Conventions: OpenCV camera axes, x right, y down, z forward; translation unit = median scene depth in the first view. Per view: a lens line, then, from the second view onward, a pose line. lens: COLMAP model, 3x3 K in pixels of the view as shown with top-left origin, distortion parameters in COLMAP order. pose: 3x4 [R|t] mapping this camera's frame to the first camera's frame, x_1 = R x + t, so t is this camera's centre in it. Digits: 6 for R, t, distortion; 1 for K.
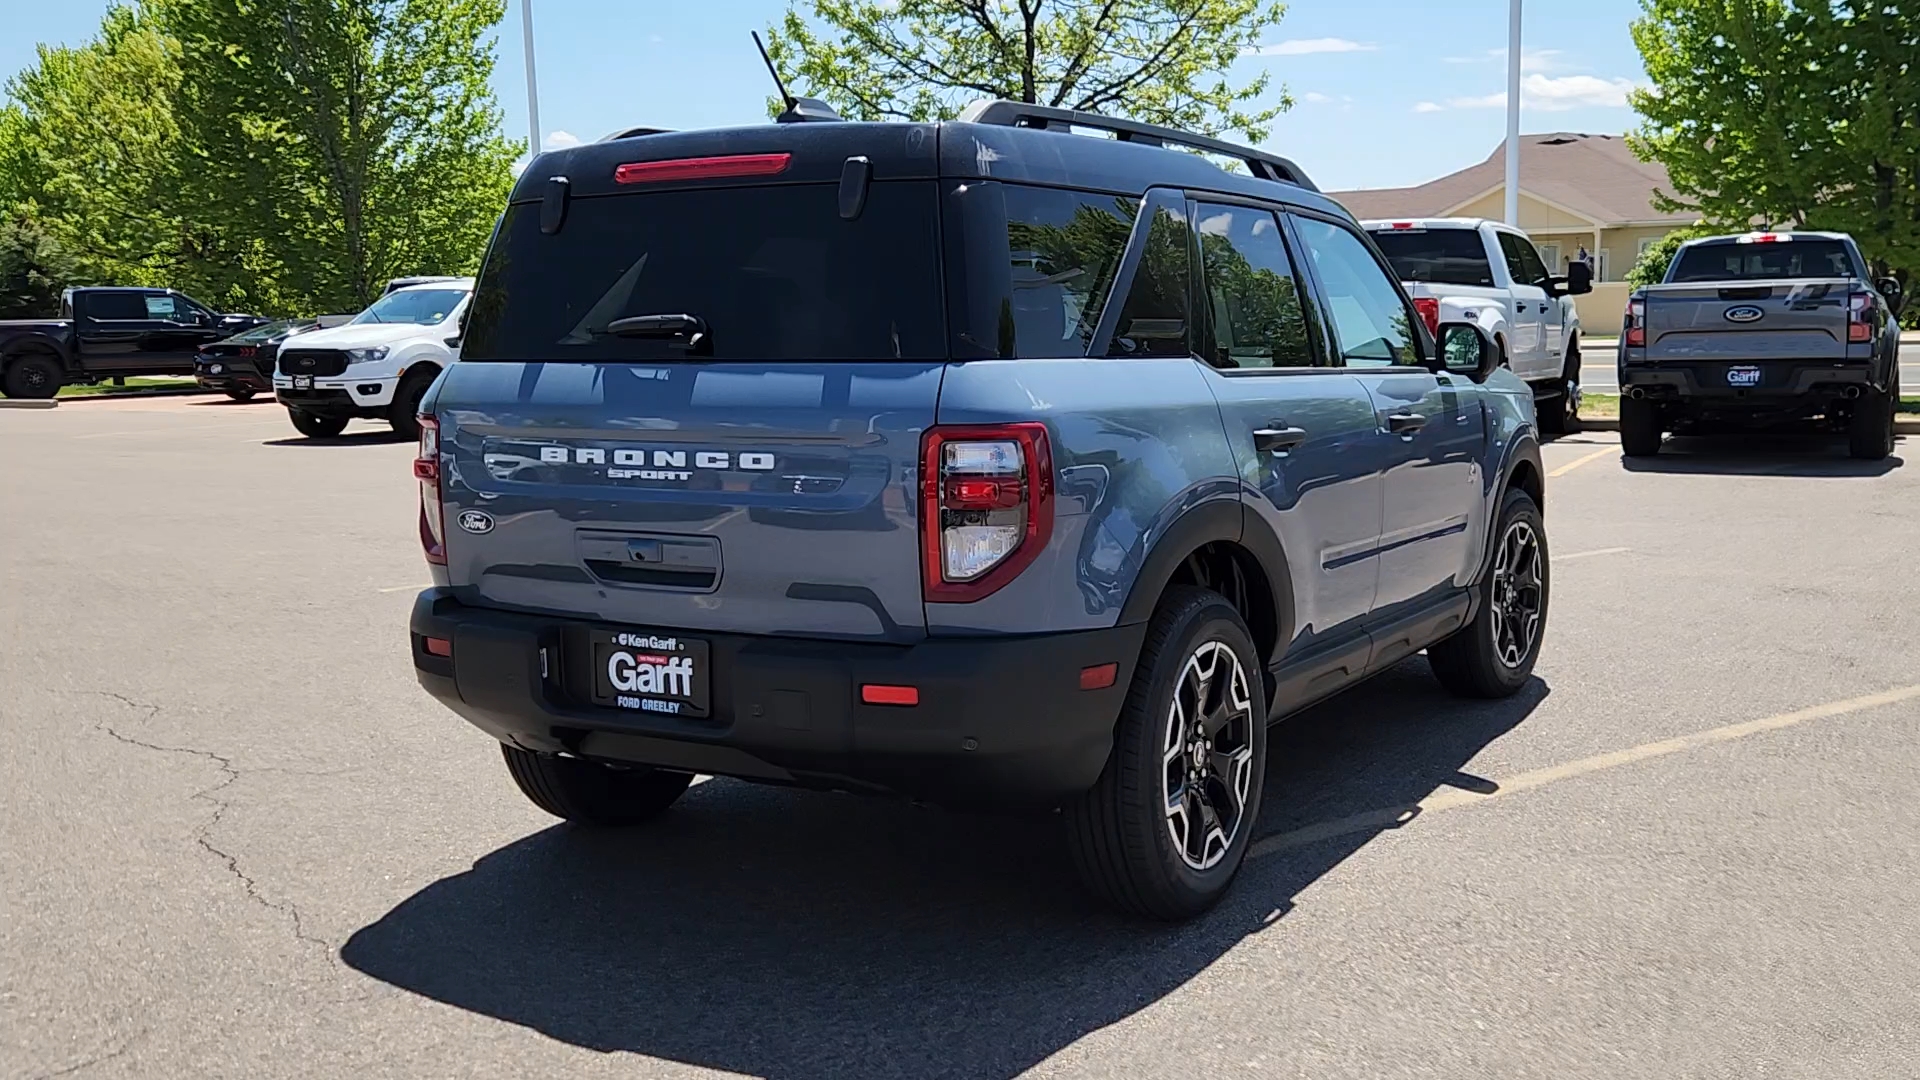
lens RADIAL K [[1855.2, 0, 943.7], [0, 1855.2, 535.3], [0, 0, 1]] dist [0.026502, 0.000000]
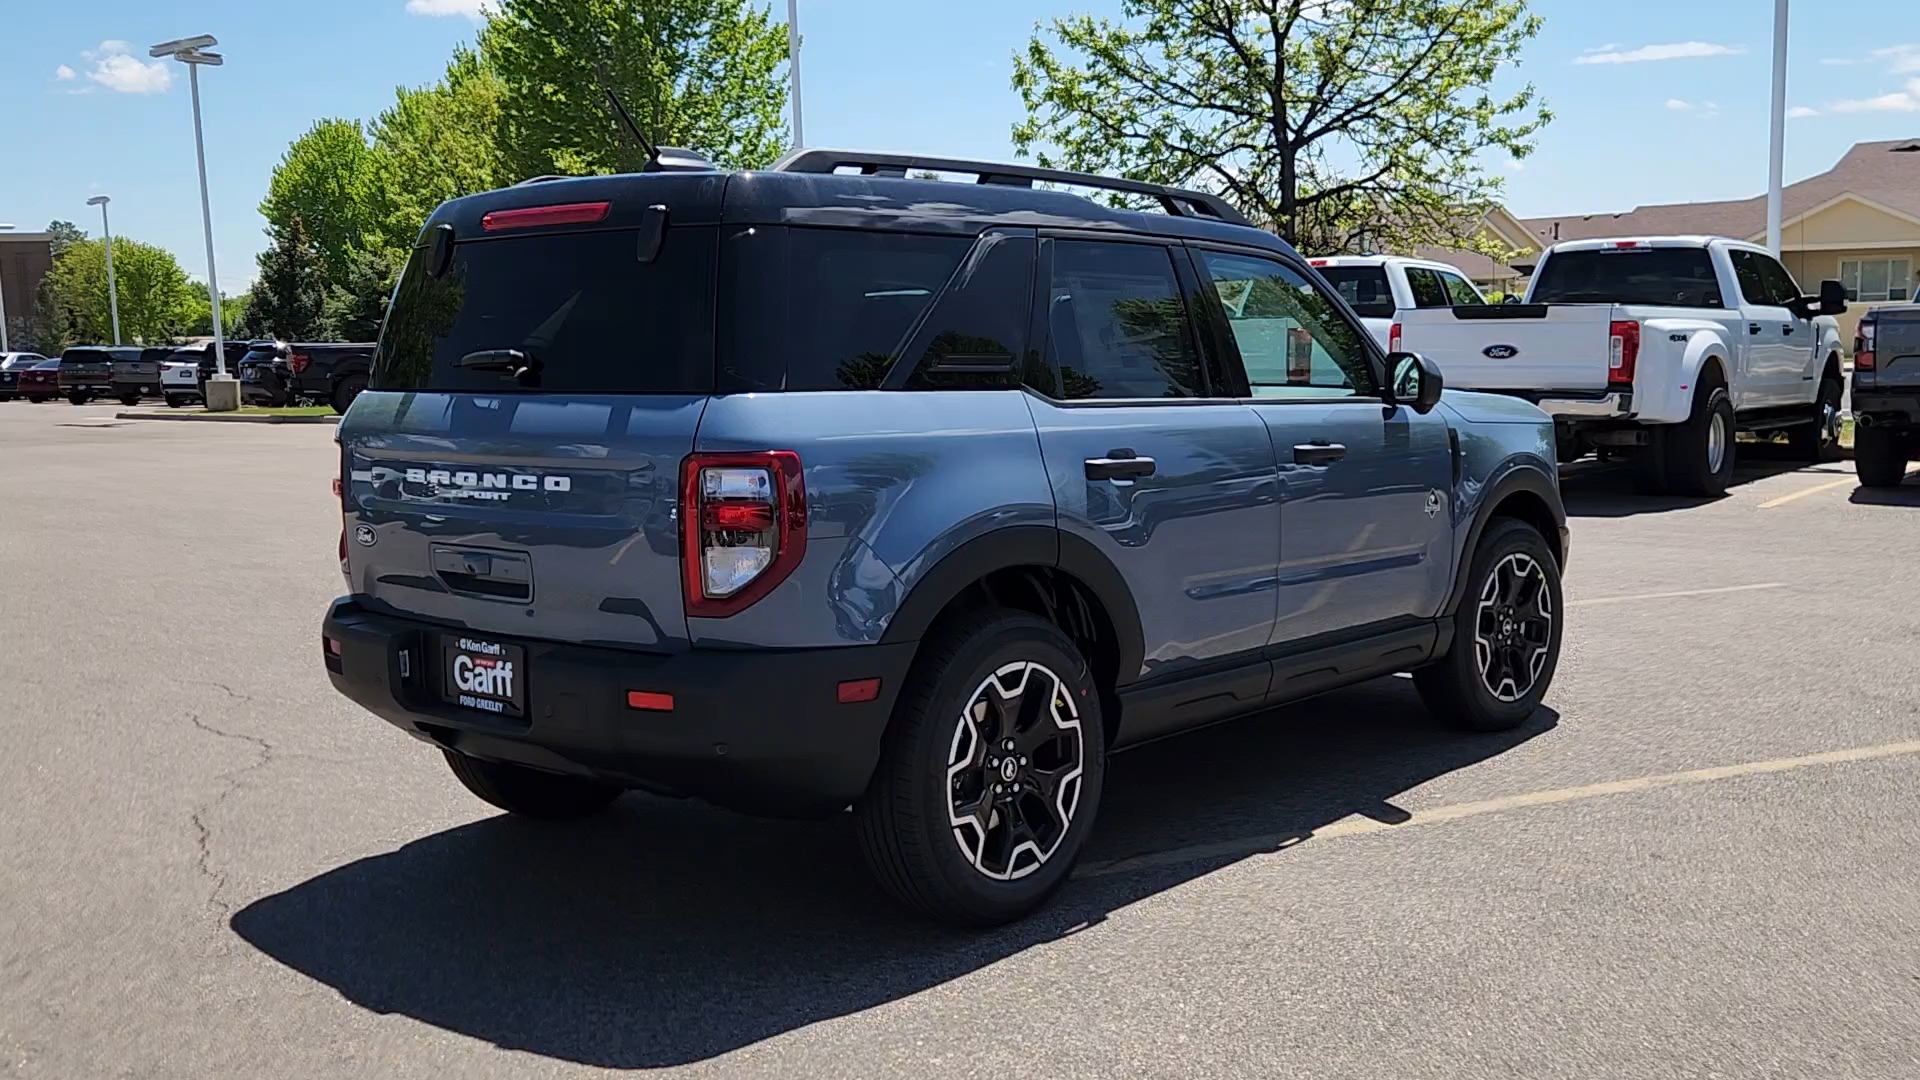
lens RADIAL K [[1855.2, 0, 944.5], [0, 1855.2, 530.5], [0, 0, 1]] dist [0.026502, 0.000000]
pose [[0.984850, 0.016533, -0.172618, 0.276443], [-0.018772, 0.999759, -0.011342, -0.003764], [0.172389, 0.014411, 0.984923, -0.035012]]
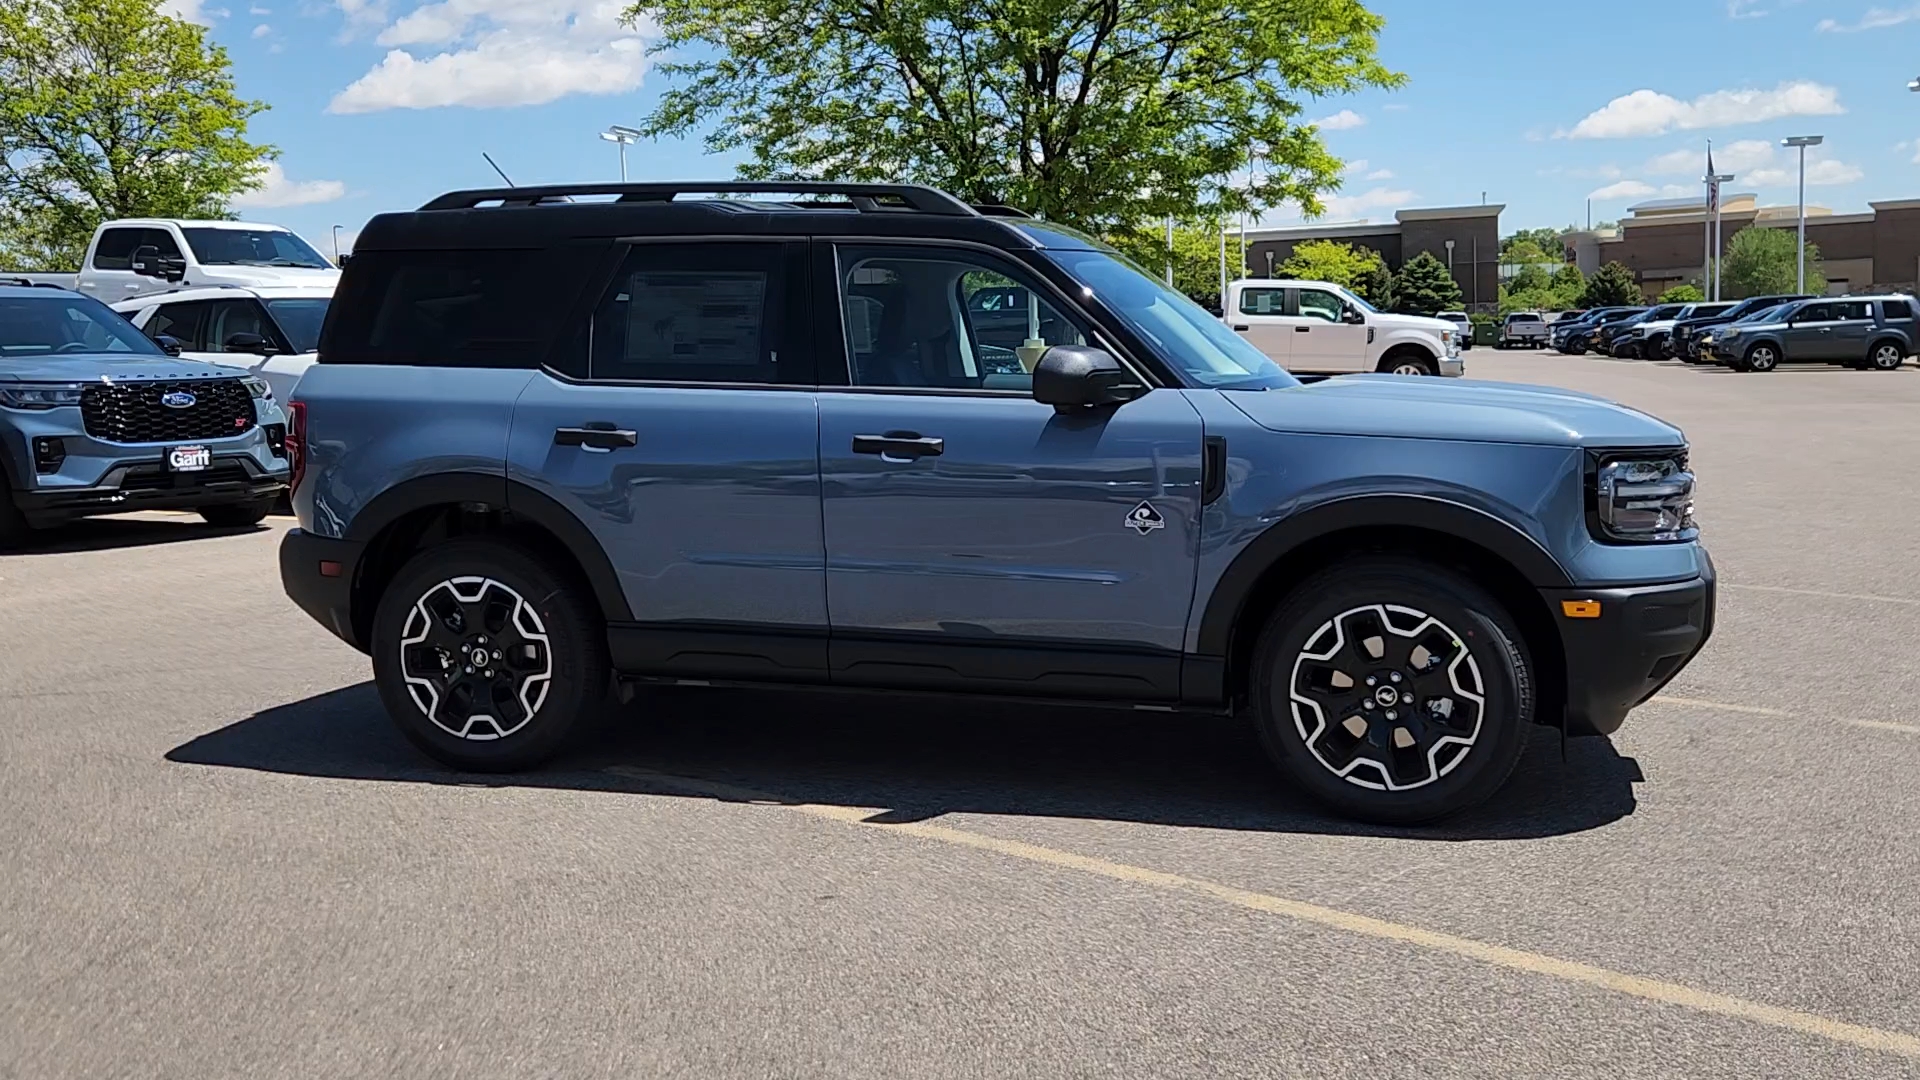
lens RADIAL K [[1855.2, 0, 944.6], [0, 1855.2, 542.0], [0, 0, 1]] dist [0.026502, 0.000000]
pose [[0.278525, 0.123844, -0.952411, 1.511810], [-0.106022, 0.989556, 0.097669, -0.135394], [0.954559, 0.073773, 0.288746, 0.914946]]
